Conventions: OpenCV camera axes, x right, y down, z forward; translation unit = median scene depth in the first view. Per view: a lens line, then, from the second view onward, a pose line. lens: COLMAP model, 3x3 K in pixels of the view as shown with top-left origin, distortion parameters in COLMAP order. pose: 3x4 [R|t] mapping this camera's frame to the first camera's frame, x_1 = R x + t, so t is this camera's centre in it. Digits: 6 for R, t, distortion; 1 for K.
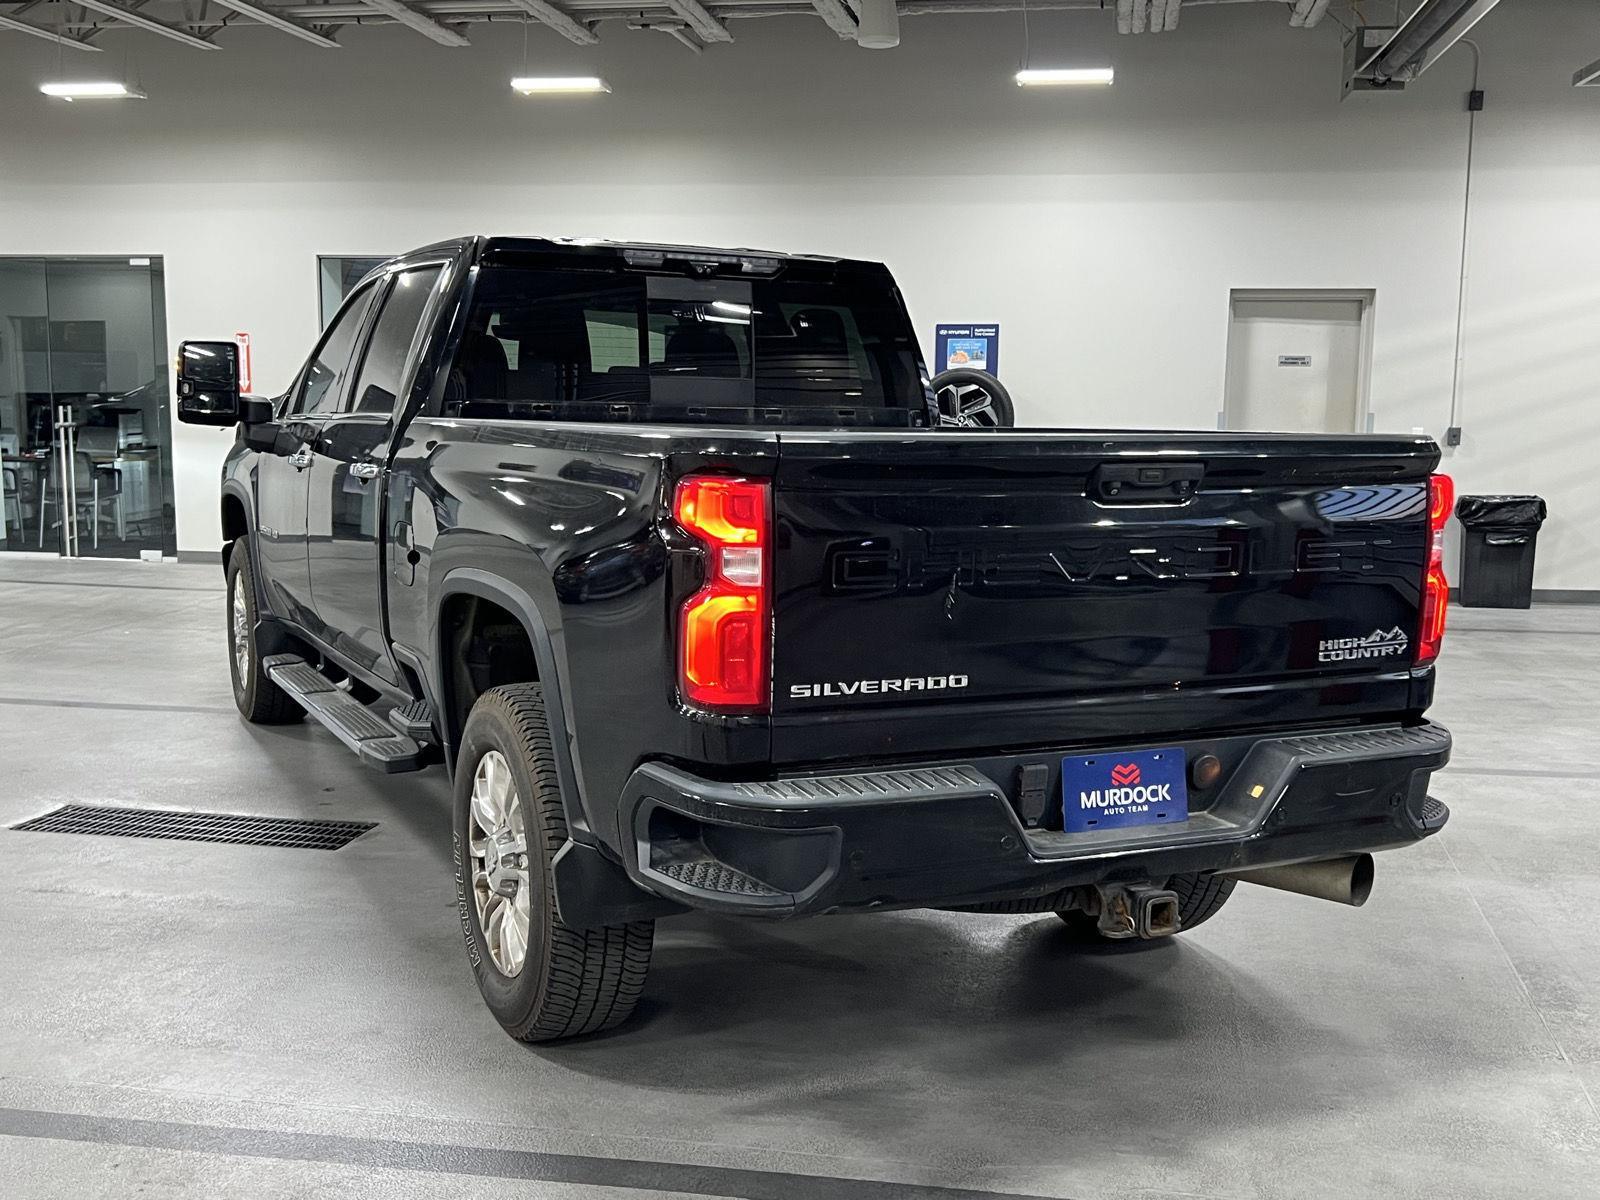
lens RADIAL K [[1673.9, 0, 792.9], [0, 1673.9, 605.4], [0, 0, 1]] dist [0.137580, -0.335082]
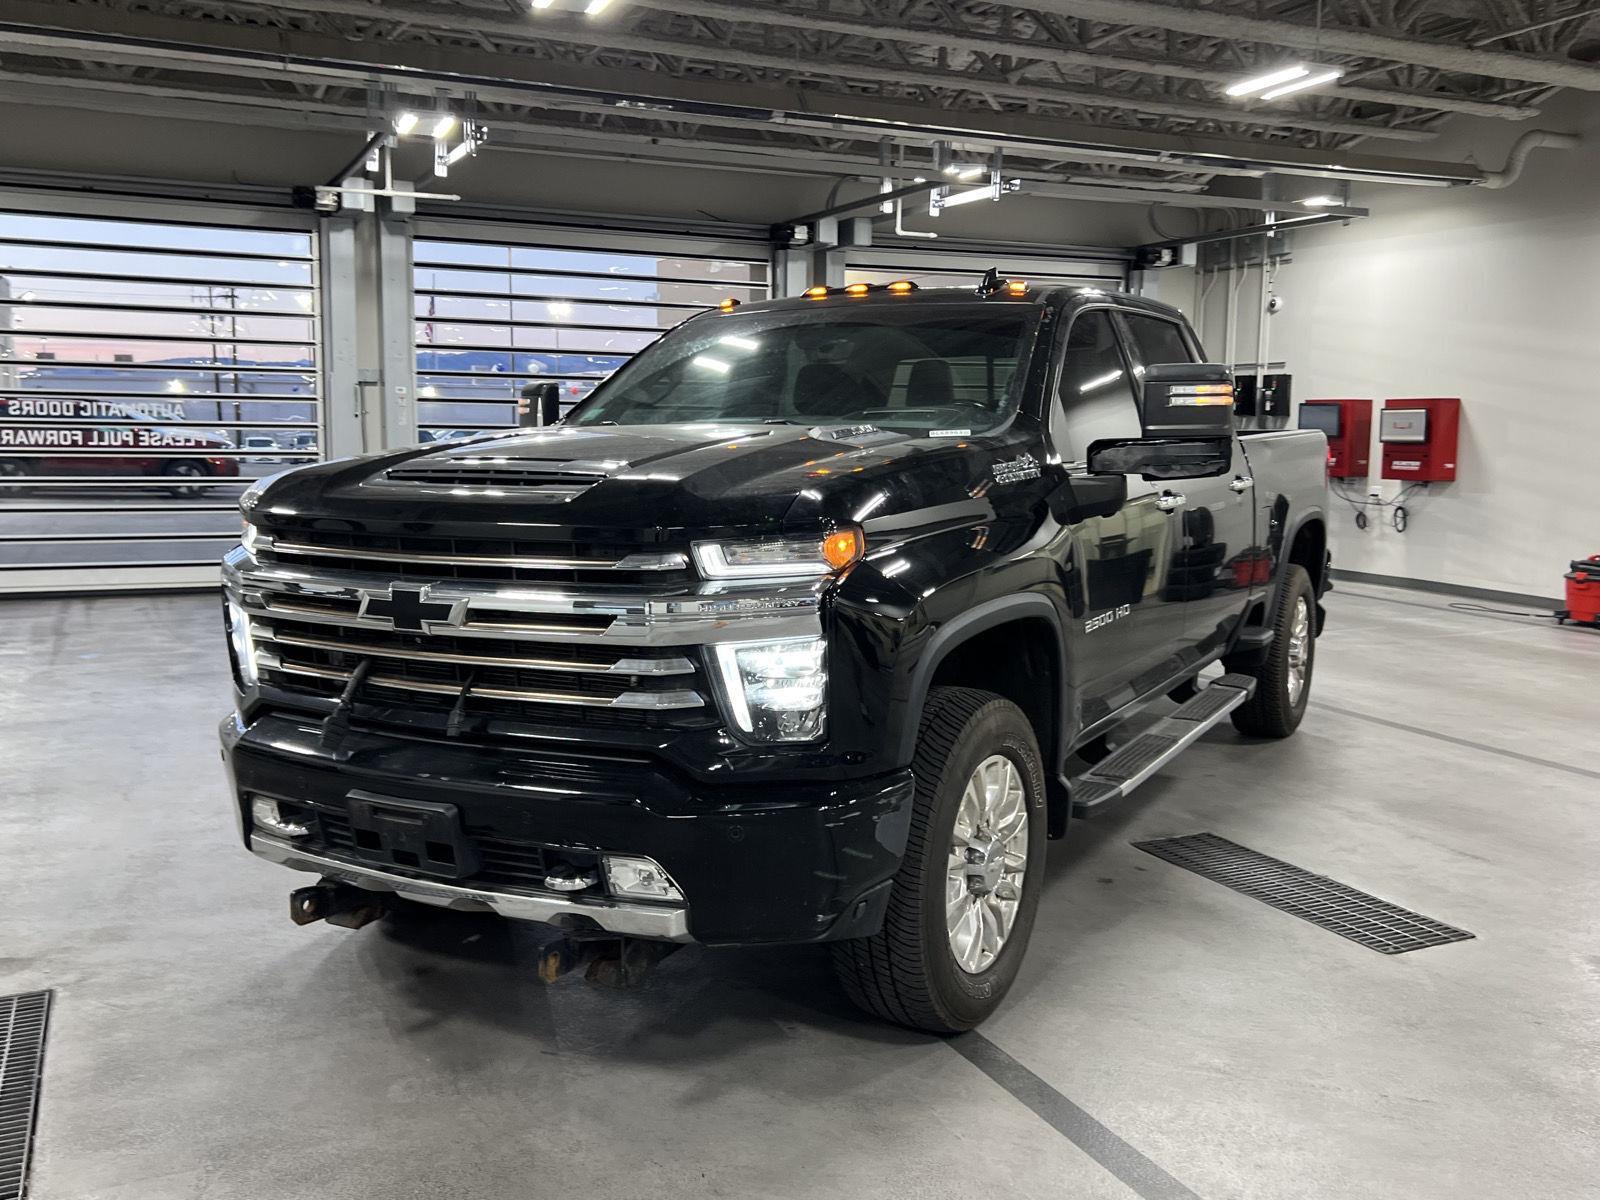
lens RADIAL K [[1433.3, 0, 800.0], [0, 1433.3, 600.0], [0, 0, 1]] dist [0.084244, -0.139219]
pose [[-0.568071, -0.116855, 0.814641, -1.223852], [0.096809, 0.973507, 0.207151, -0.319747], [-0.817266, 0.196541, -0.541709, 2.375392]]
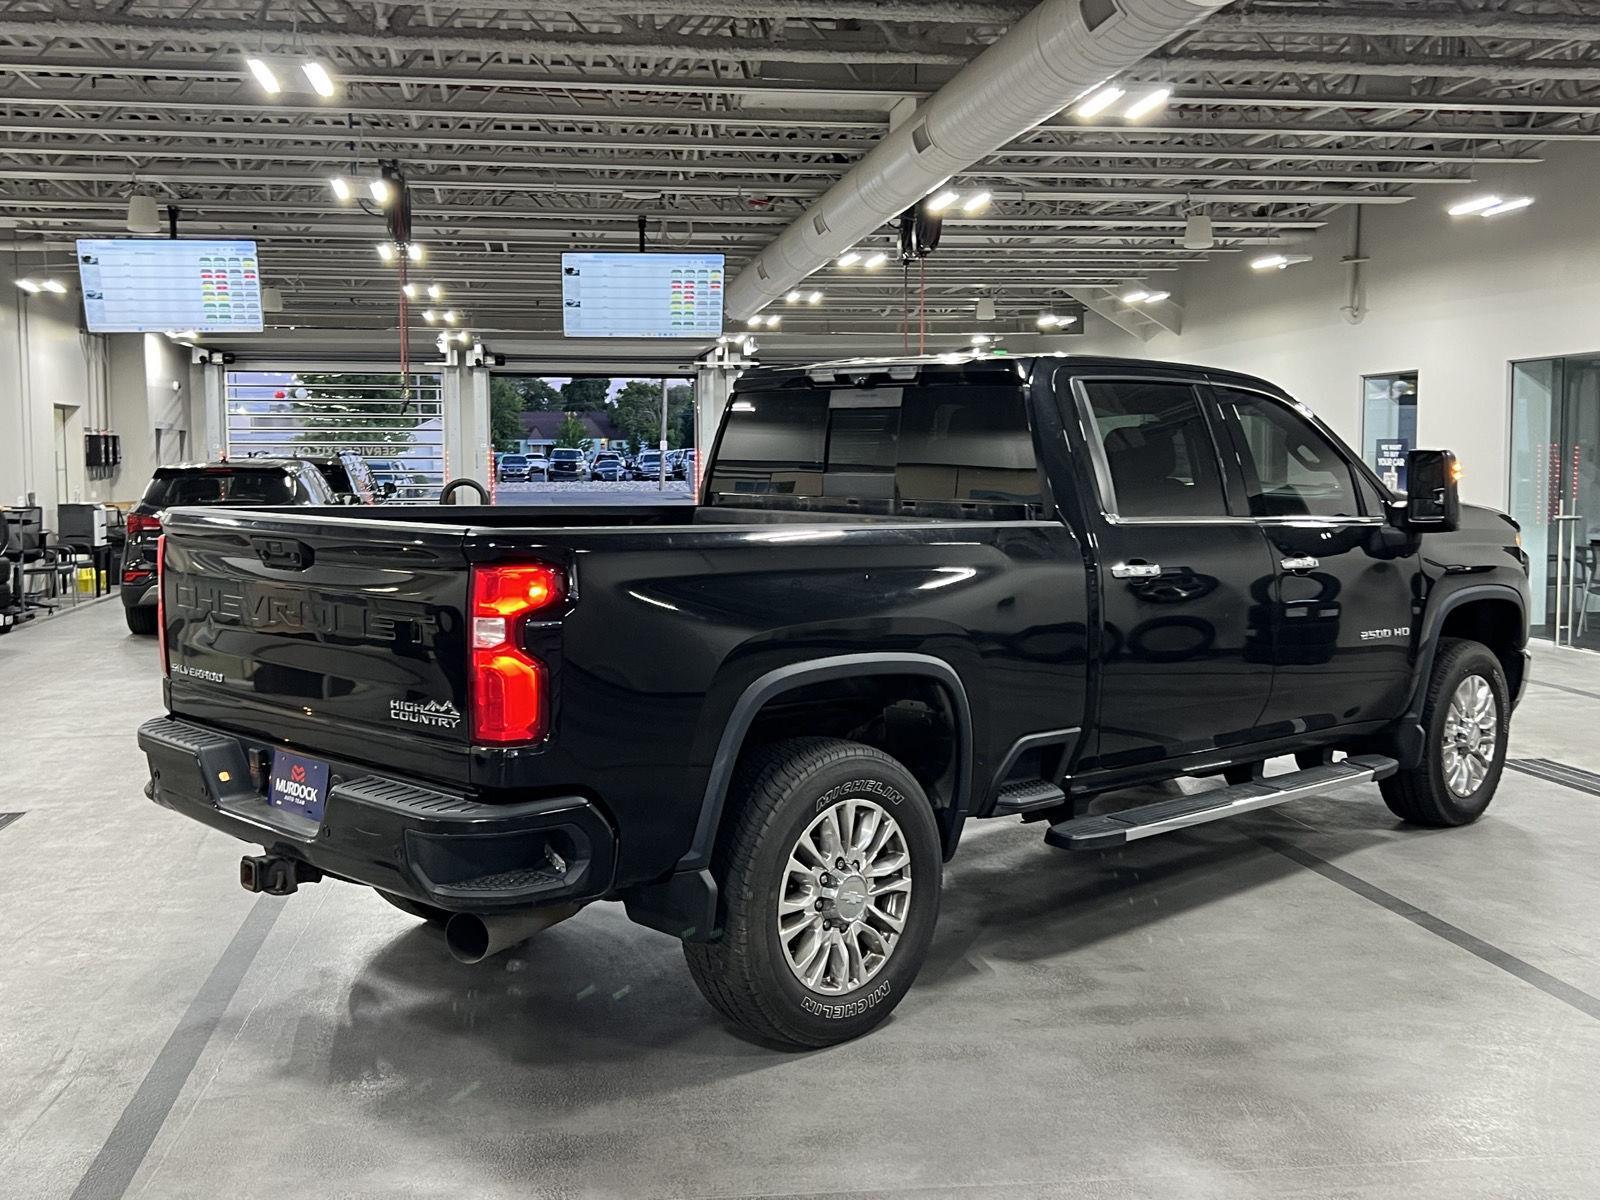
lens RADIAL K [[1674.6, 0, 781.5], [0, 1674.6, 599.0], [0, 0, 1]] dist [0.157094, -0.367683]
pose [[0.317906, 0.065149, -0.945881, 1.298803], [-0.121215, 0.992242, 0.027602, -0.097650], [0.940342, 0.105880, 0.323337, 0.758148]]
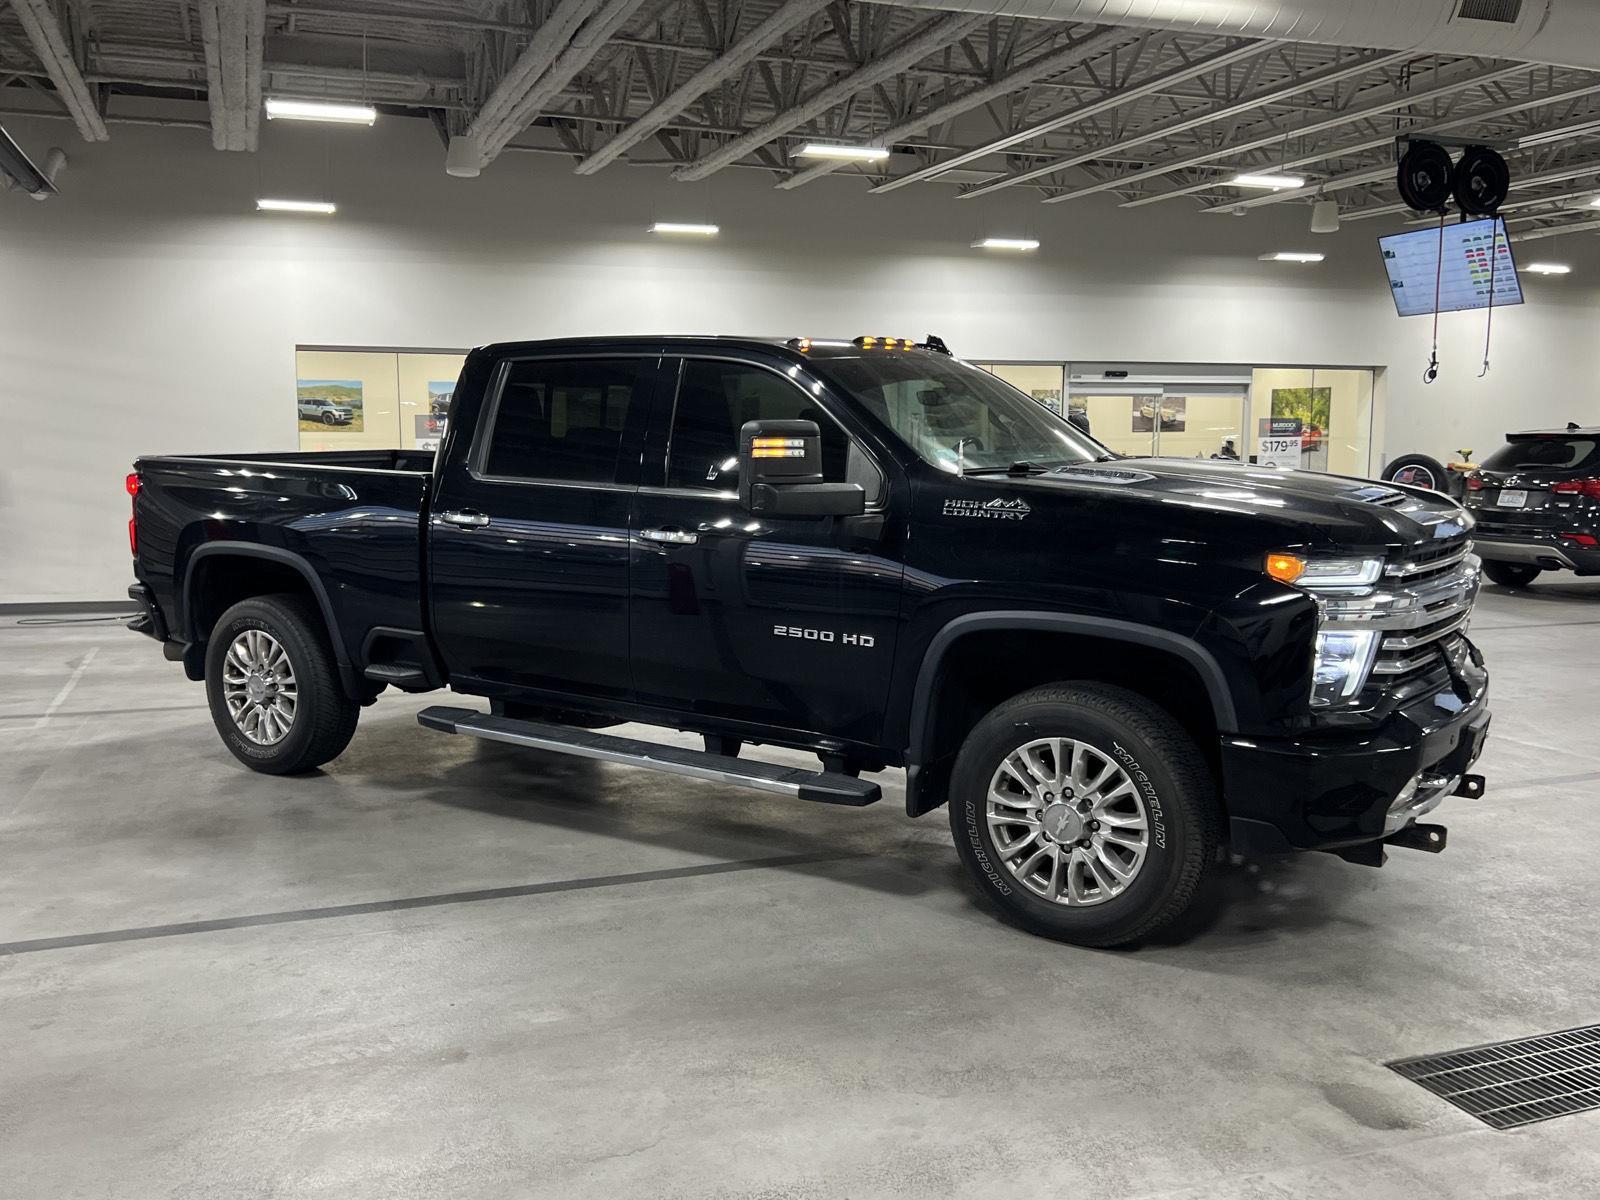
lens RADIAL K [[1428.6, 0, 789.2], [0, 1428.6, 602.9], [0, 0, 1]] dist [0.093003, -0.158118]
pose [[-0.862115, 0.048714, -0.504366, 0.553643], [-0.080414, 0.969601, 0.231102, -0.387805], [0.500291, 0.239794, -0.831990, 2.811814]]
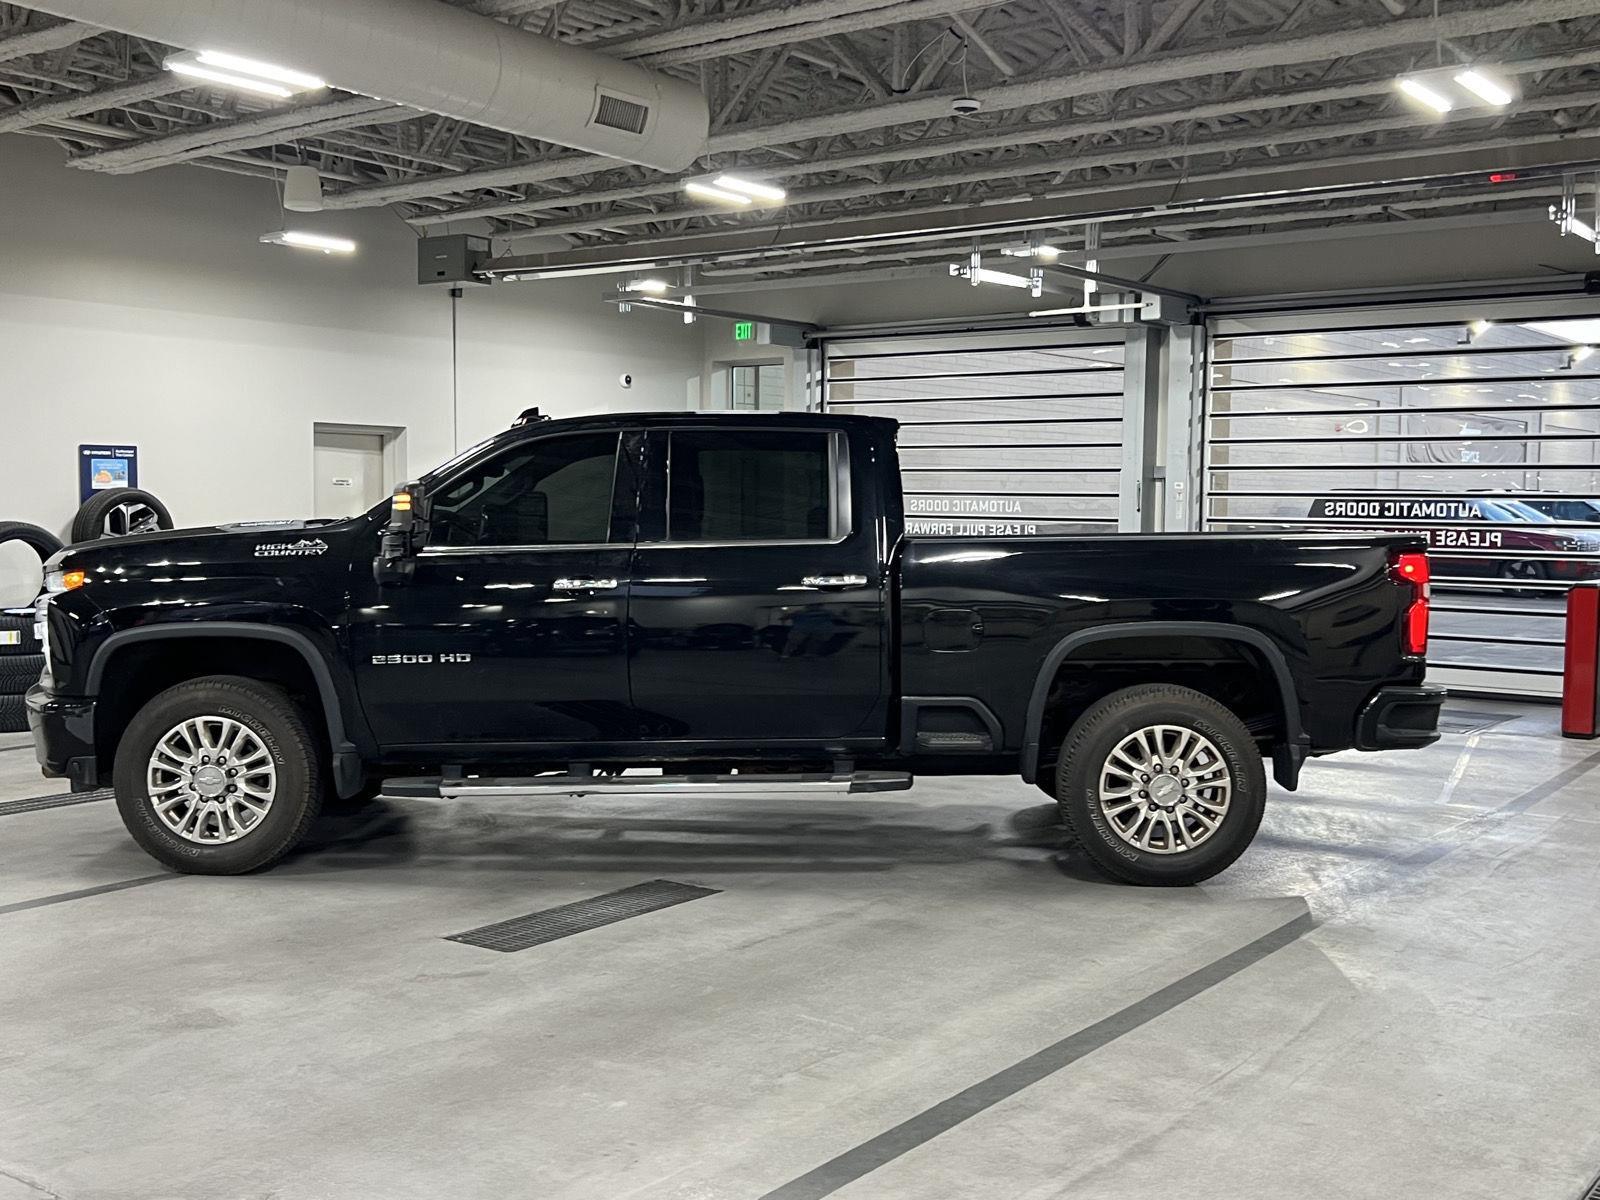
lens RADIAL K [[1670.8, 0, 785.6], [0, 1670.8, 591.2], [0, 0, 1]] dist [0.138078, -0.311621]
pose [[0.458720, -0.058552, 0.886650, -1.845658], [0.119493, 0.992828, 0.003743, -0.101003], [-0.880510, 0.104232, 0.462427, 0.512054]]
